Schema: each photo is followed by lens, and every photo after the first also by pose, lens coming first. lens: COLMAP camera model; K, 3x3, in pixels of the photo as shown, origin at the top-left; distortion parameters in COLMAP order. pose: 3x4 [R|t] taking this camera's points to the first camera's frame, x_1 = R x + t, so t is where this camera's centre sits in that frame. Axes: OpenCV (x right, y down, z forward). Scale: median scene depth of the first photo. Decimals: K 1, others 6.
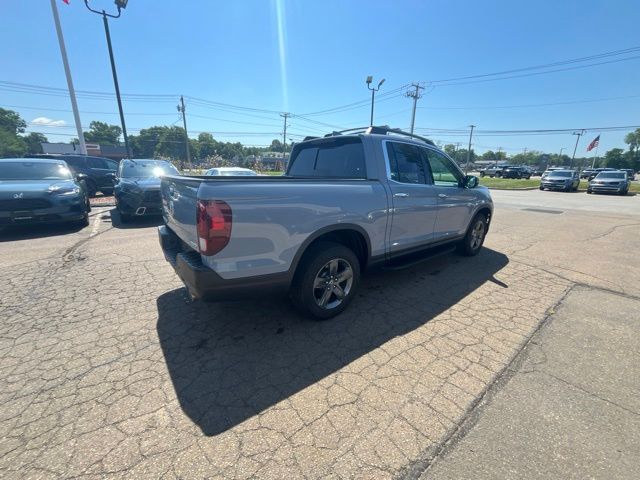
lens RADIAL K [[259.9, 0, 319.5], [0, 259.9, 241.6], [0, 0, 1]] dist [-0.002657, -0.000117]
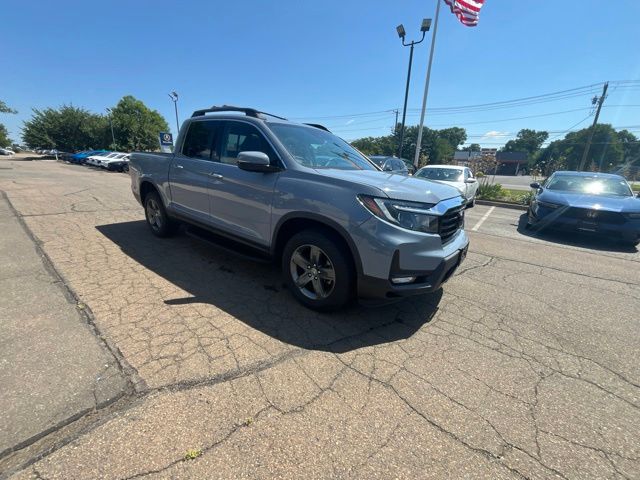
lens RADIAL K [[259.9, 0, 318.9], [0, 259.9, 241.9], [0, 0, 1]] dist [-0.002657, -0.000117]
pose [[0.242167, 0.282294, -0.928259, 1.582990], [-0.303951, 0.930650, 0.203725, -0.281788], [0.921395, 0.232810, 0.311176, 1.235681]]
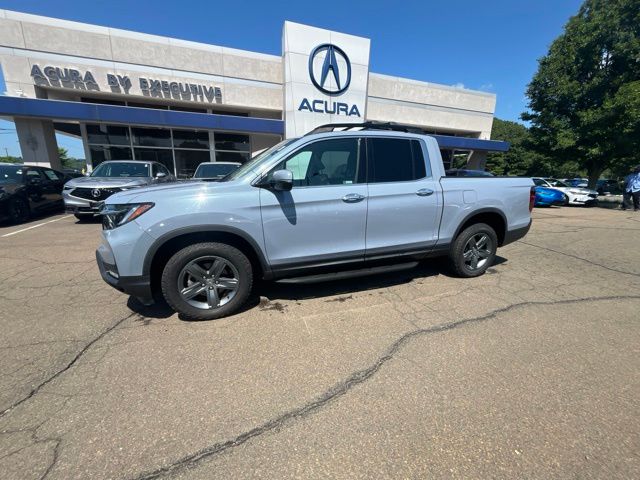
lens RADIAL K [[259.9, 0, 319.1], [0, 259.9, 241.4], [0, 0, 1]] dist [-0.002657, -0.000117]
pose [[-0.949458, -0.103140, 0.296466, -0.034091], [0.058168, 0.870306, 0.489065, -0.642569], [-0.308458, 0.481592, -0.820319, 2.439857]]
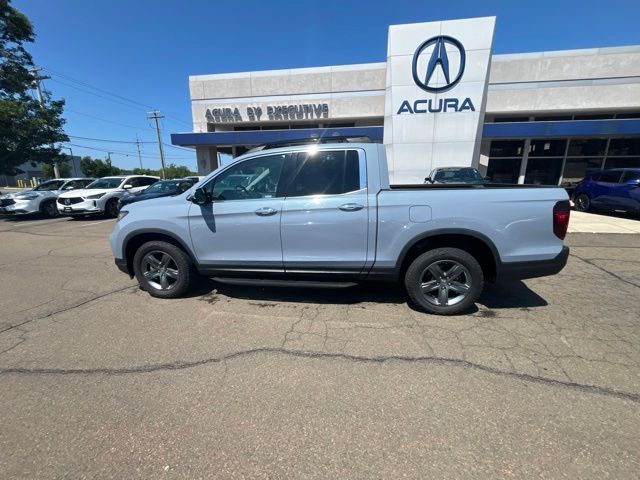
lens RADIAL K [[259.9, 0, 319.3], [0, 259.9, 241.7], [0, 0, 1]] dist [-0.002657, -0.000117]
pose [[-0.684817, -0.175554, 0.707252, -0.669033], [0.197271, 0.889646, 0.411841, -0.586156], [-0.701505, 0.421557, -0.574613, 2.068709]]
